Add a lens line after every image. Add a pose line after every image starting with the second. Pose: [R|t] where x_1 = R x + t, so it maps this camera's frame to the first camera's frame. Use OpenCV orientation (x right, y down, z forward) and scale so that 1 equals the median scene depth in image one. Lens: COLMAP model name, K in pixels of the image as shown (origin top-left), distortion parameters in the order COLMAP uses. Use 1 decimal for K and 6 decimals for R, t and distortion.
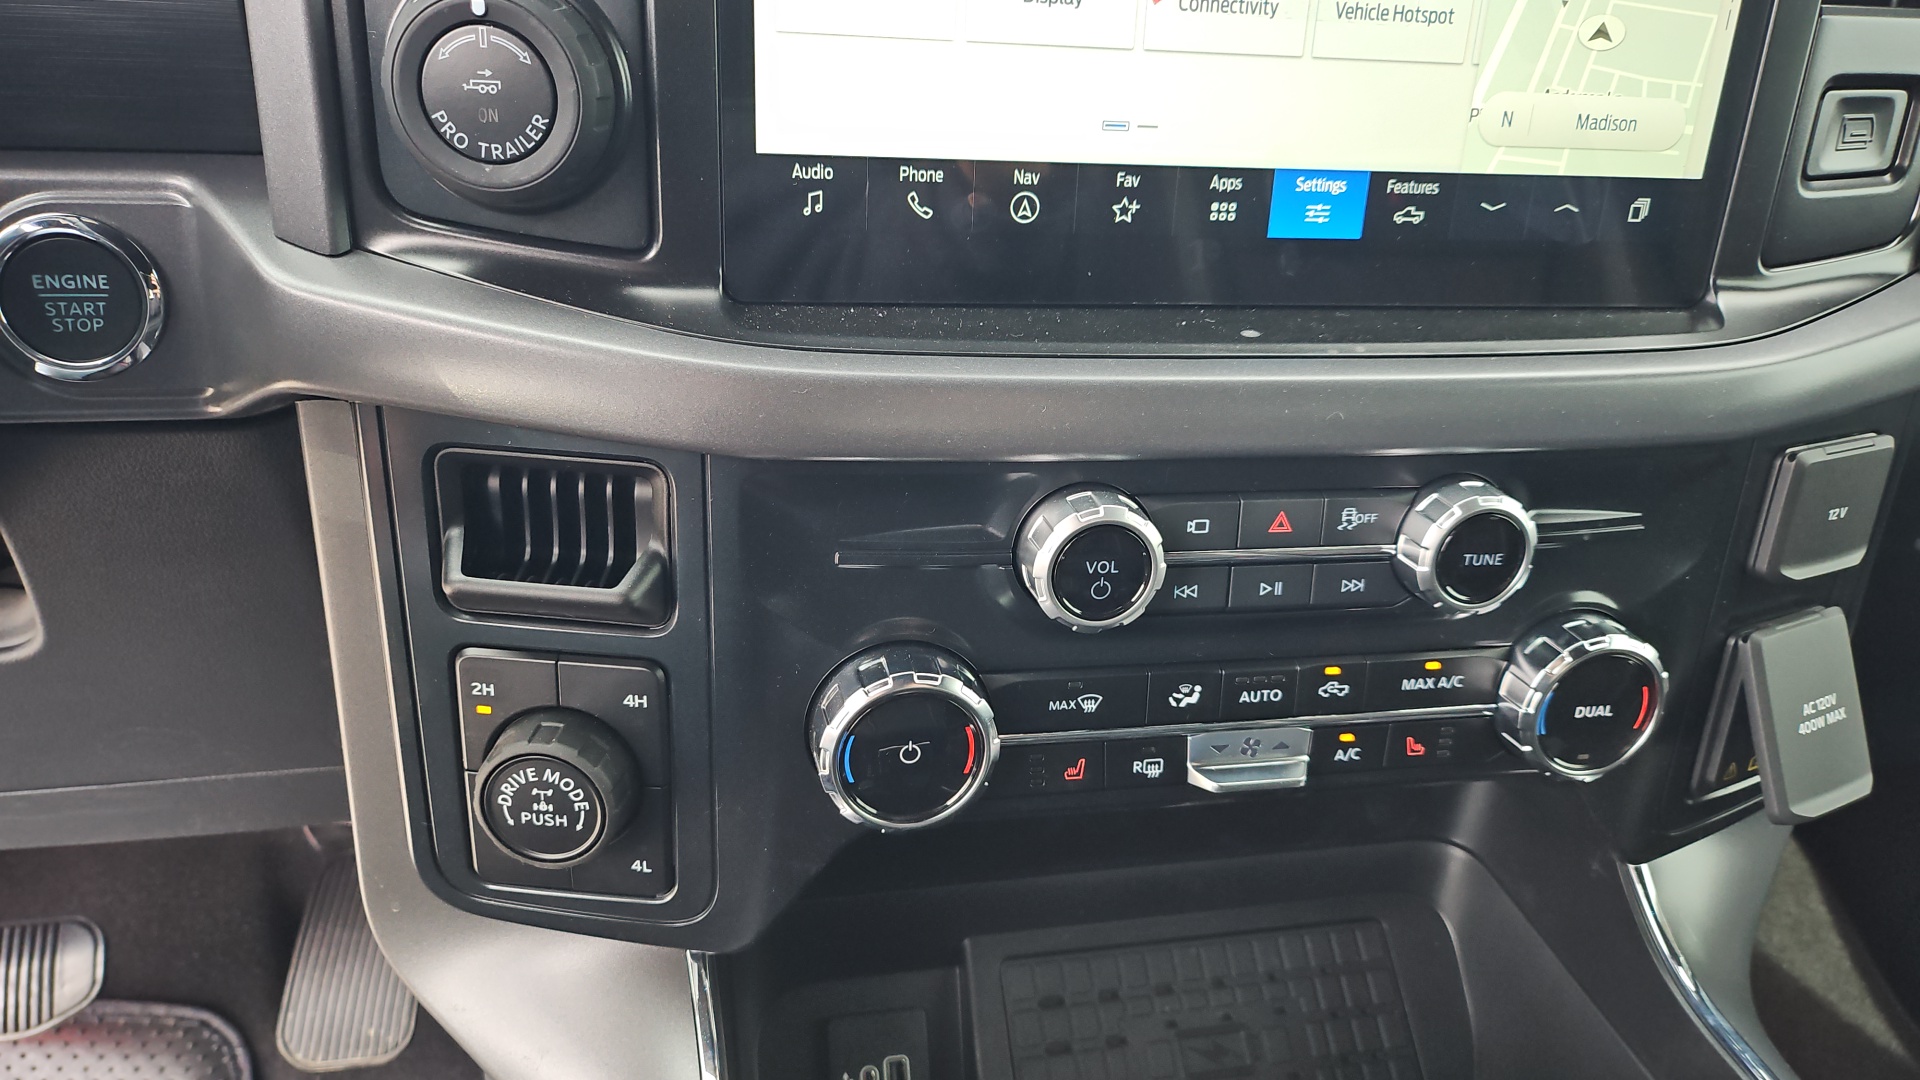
lens RADIAL K [[1323.8, 0, 983.6], [0, 1323.8, 536.2], [0, 0, 1]] dist [0.020964, -0.000827]
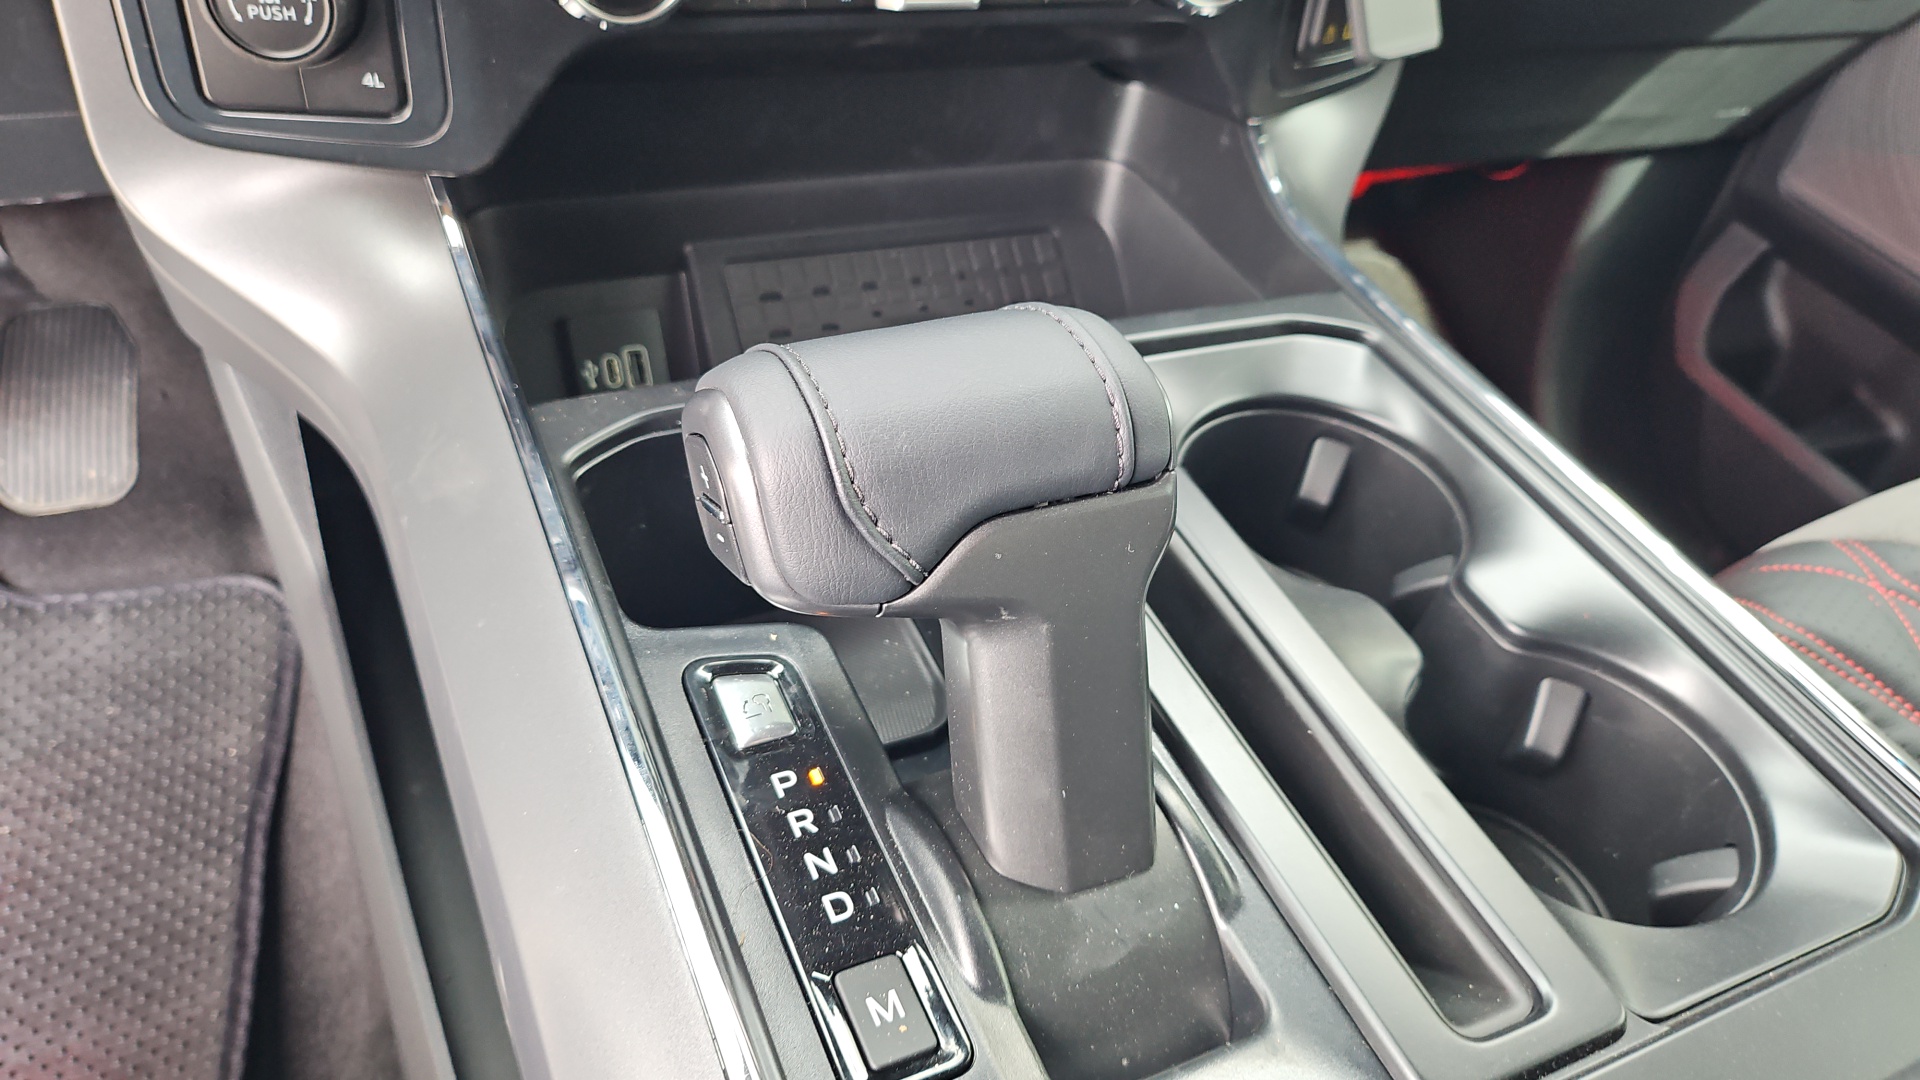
lens RADIAL K [[1356.2, 0, 965.2], [0, 1356.2, 514.2], [0, 0, 1]] dist [0.003399, -0.004396]
pose [[0.977814, -0.084742, 0.191570, -0.030594], [0.032239, 0.964502, 0.262100, 0.315598], [-0.206981, -0.250109, 0.945835, -0.222439]]
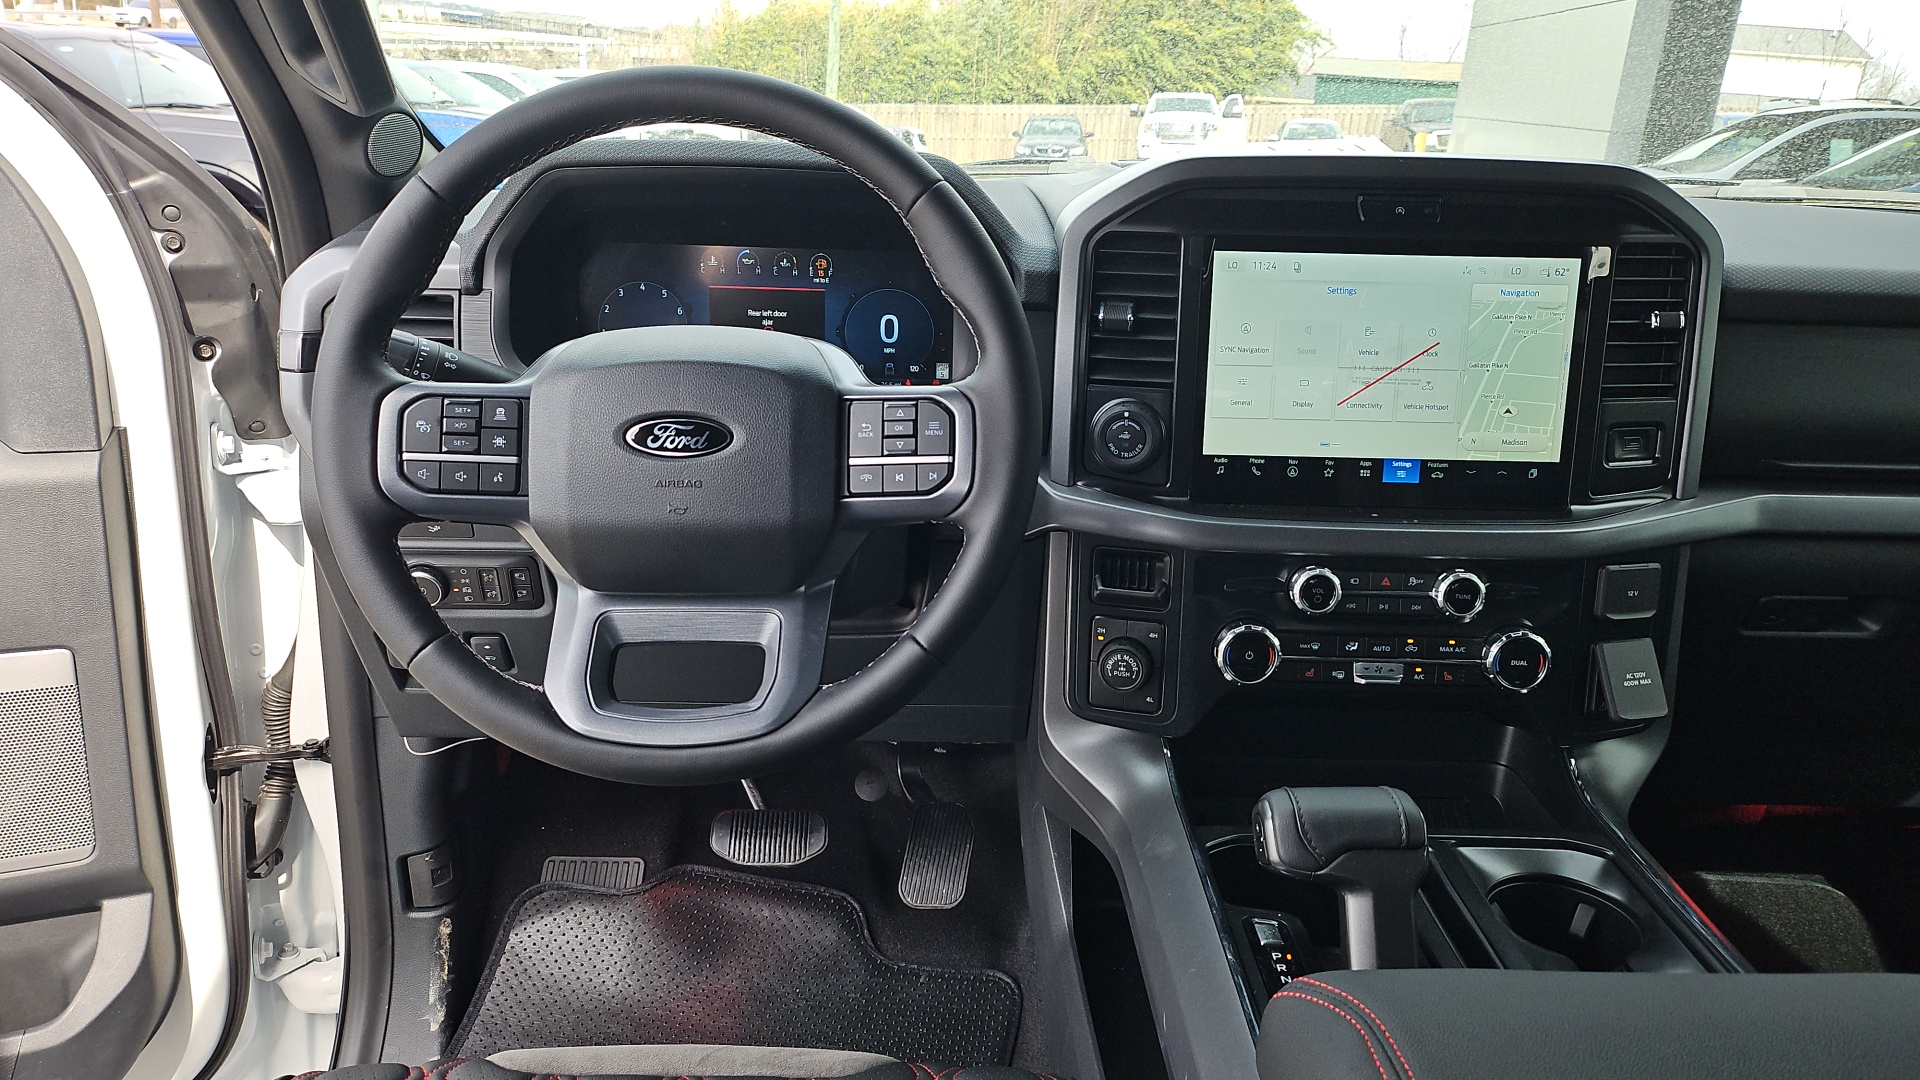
lens RADIAL K [[1323.8, 0, 983.6], [0, 1323.8, 536.2], [0, 0, 1]] dist [0.020964, -0.000827]
pose [[0.976109, 0.013155, -0.216881, 0.002019], [-0.054463, 0.981113, -0.185609, 0.451292], [0.210343, 0.192987, 0.958390, -1.835511]]
